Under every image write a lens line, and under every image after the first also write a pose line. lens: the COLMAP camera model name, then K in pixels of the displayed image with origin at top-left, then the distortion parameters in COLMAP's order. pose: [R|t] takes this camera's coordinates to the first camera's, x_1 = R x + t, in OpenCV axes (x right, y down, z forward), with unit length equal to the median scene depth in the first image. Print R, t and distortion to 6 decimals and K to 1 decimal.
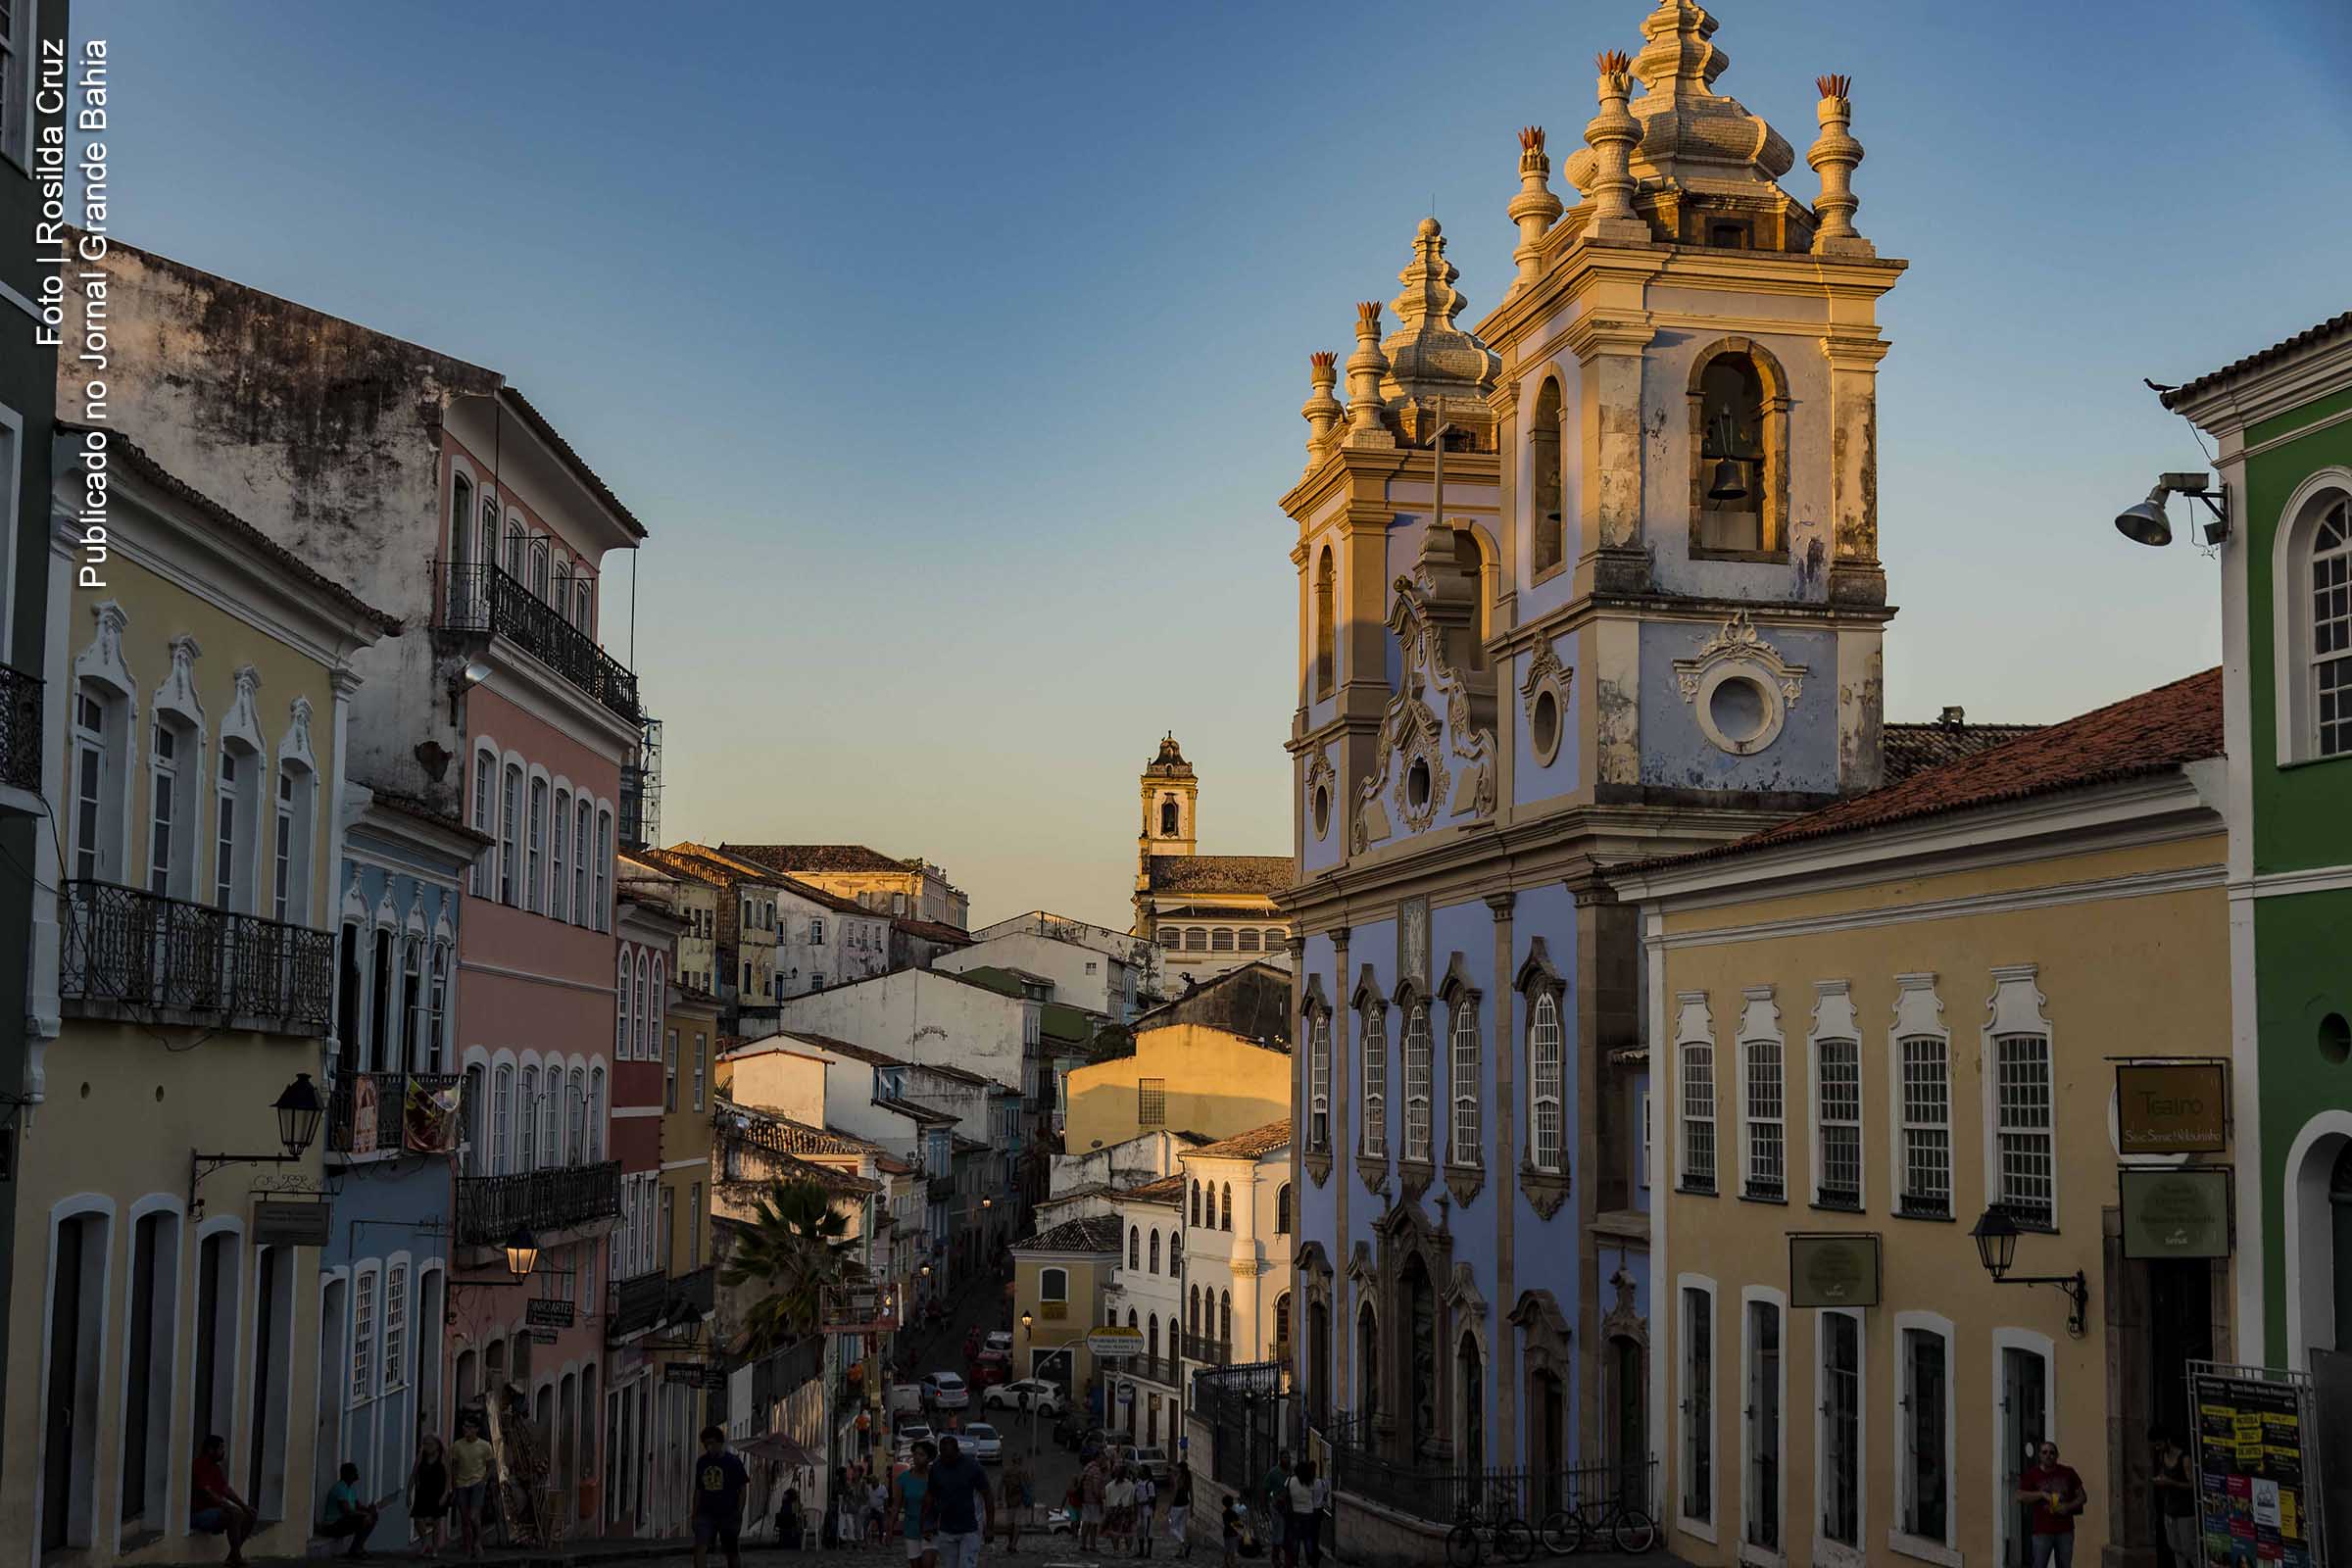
lens RADIAL K [[2932.8, 0, 1160.4], [0, 2932.8, 858.1], [0, 0, 1]] dist [0.045909, -0.003179]
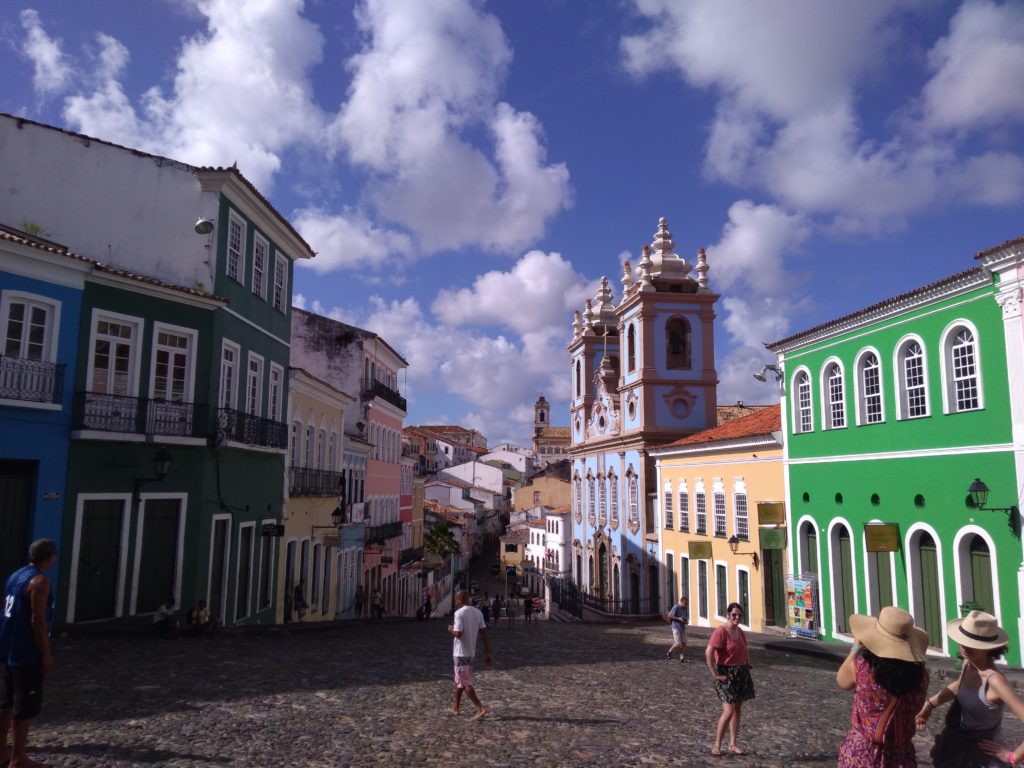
lens RADIAL K [[819.6, 0, 512.0], [0, 819.6, 384.0], [0, 0, 1]] dist [0.122726, -0.138166]
pose [[0.999355, -0.010482, -0.034355, 0.006425], [0.008771, 0.998731, -0.049600, -0.026507], [0.034831, 0.049267, 0.998178, -0.127411]]
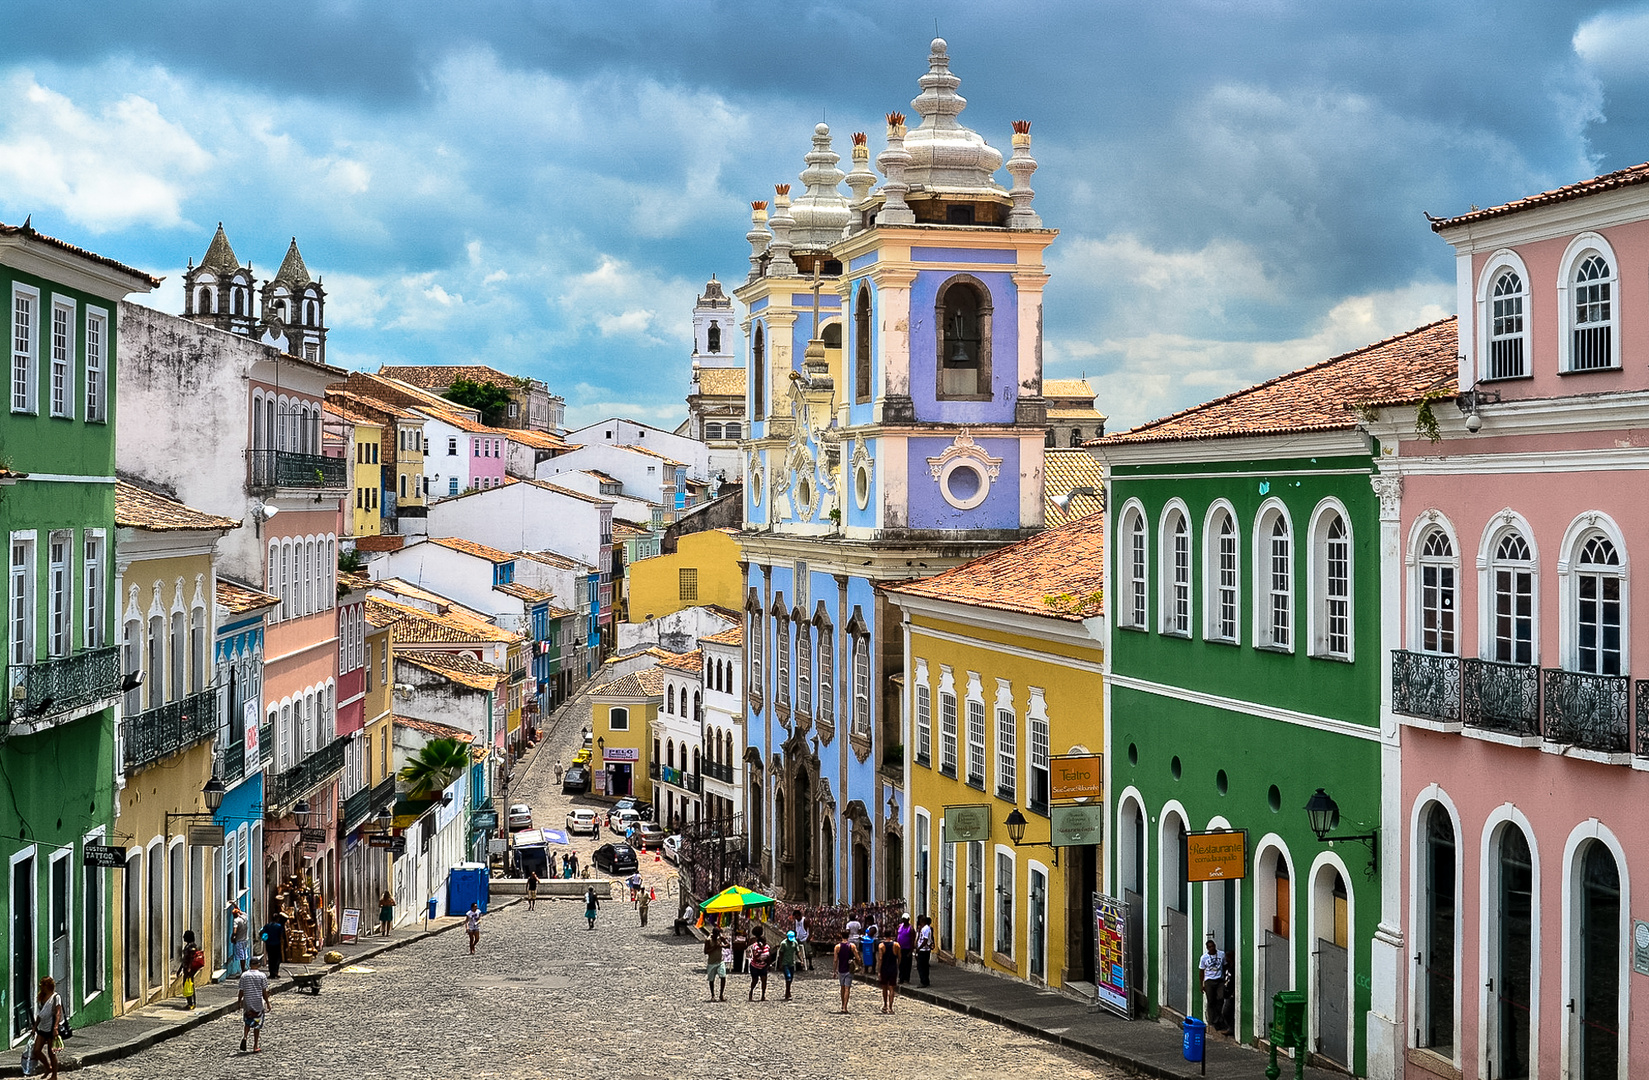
lens RADIAL K [[2307.8, 0, 822.3], [0, 2307.8, 477.4], [0, 0, 1]] dist [-0.012719, 0.036855]
pose [[0.999075, -0.009322, 0.041984, 0.047846], [0.006378, 0.997545, 0.069732, -0.146492], [-0.042531, -0.069400, 0.996682, -0.389735]]
